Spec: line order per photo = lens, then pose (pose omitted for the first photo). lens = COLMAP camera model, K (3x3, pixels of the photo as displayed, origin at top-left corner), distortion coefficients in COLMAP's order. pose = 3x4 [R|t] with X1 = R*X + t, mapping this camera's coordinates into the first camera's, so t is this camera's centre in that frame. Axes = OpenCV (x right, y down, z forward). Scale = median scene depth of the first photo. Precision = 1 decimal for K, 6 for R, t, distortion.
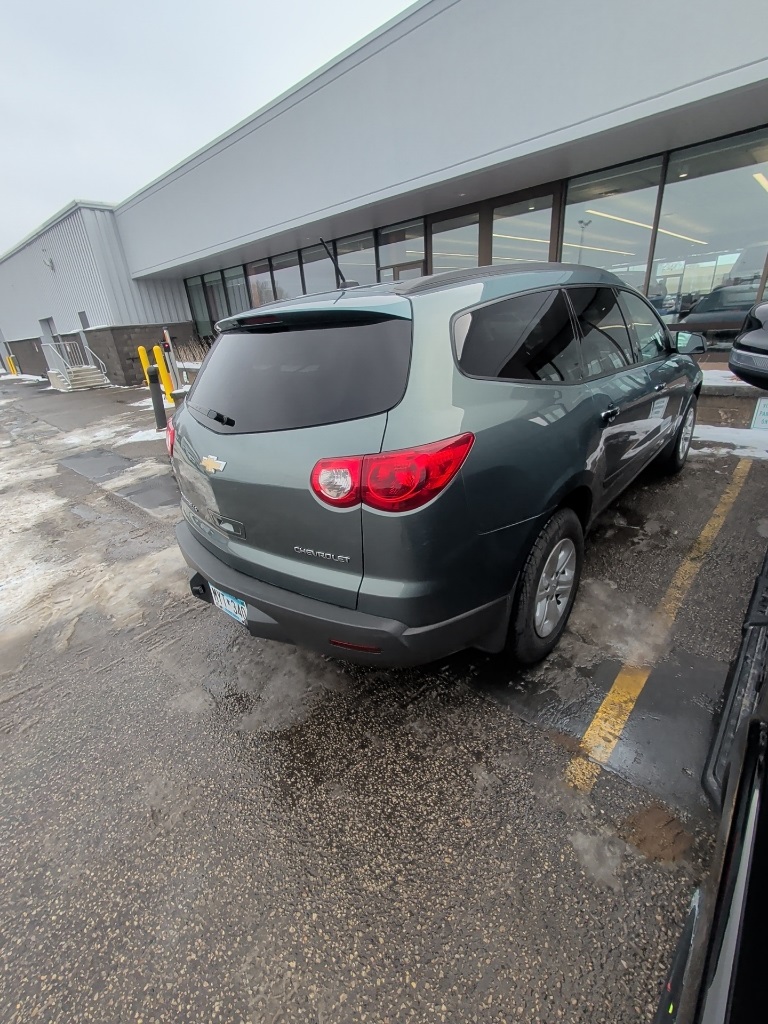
lens RADIAL K [[436.2, 0, 381.1], [0, 436.2, 510.9], [0, 0, 1]] dist [-0.002545, 0.000015]
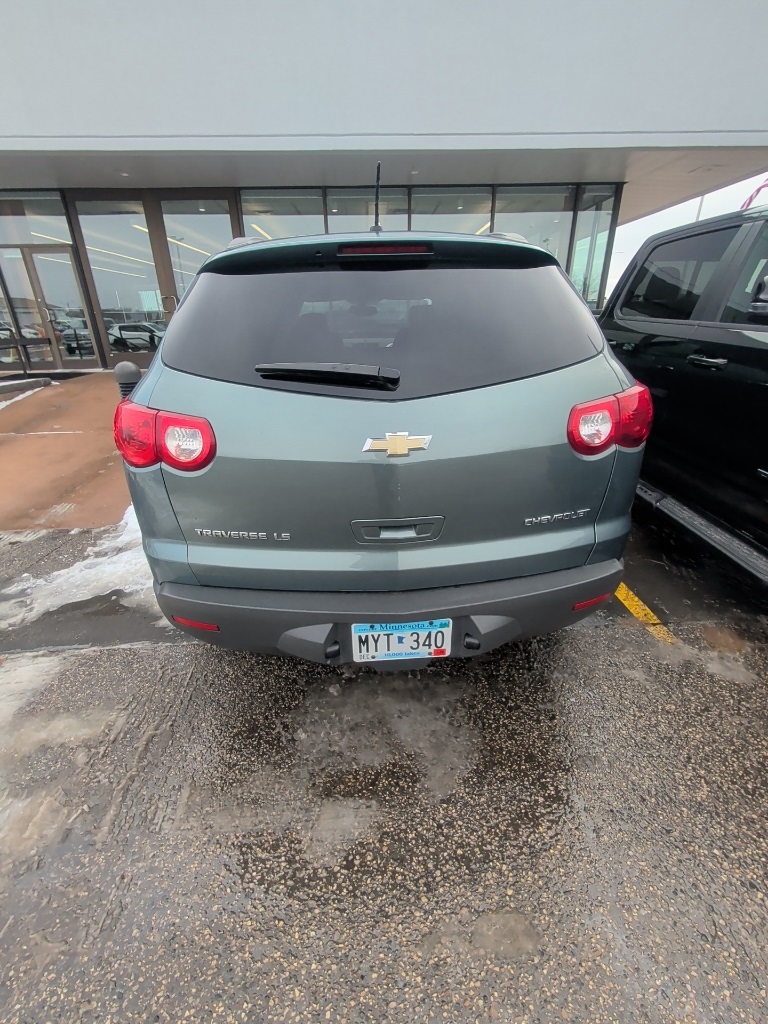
lens RADIAL K [[436.2, 0, 384.6], [0, 436.2, 515.3], [0, 0, 1]] dist [-0.002545, 0.000015]
pose [[0.704776, -0.233320, 0.669964, -0.725928], [0.252353, 0.965055, 0.070622, -0.038466], [-0.663030, 0.119295, 0.739027, 0.424464]]
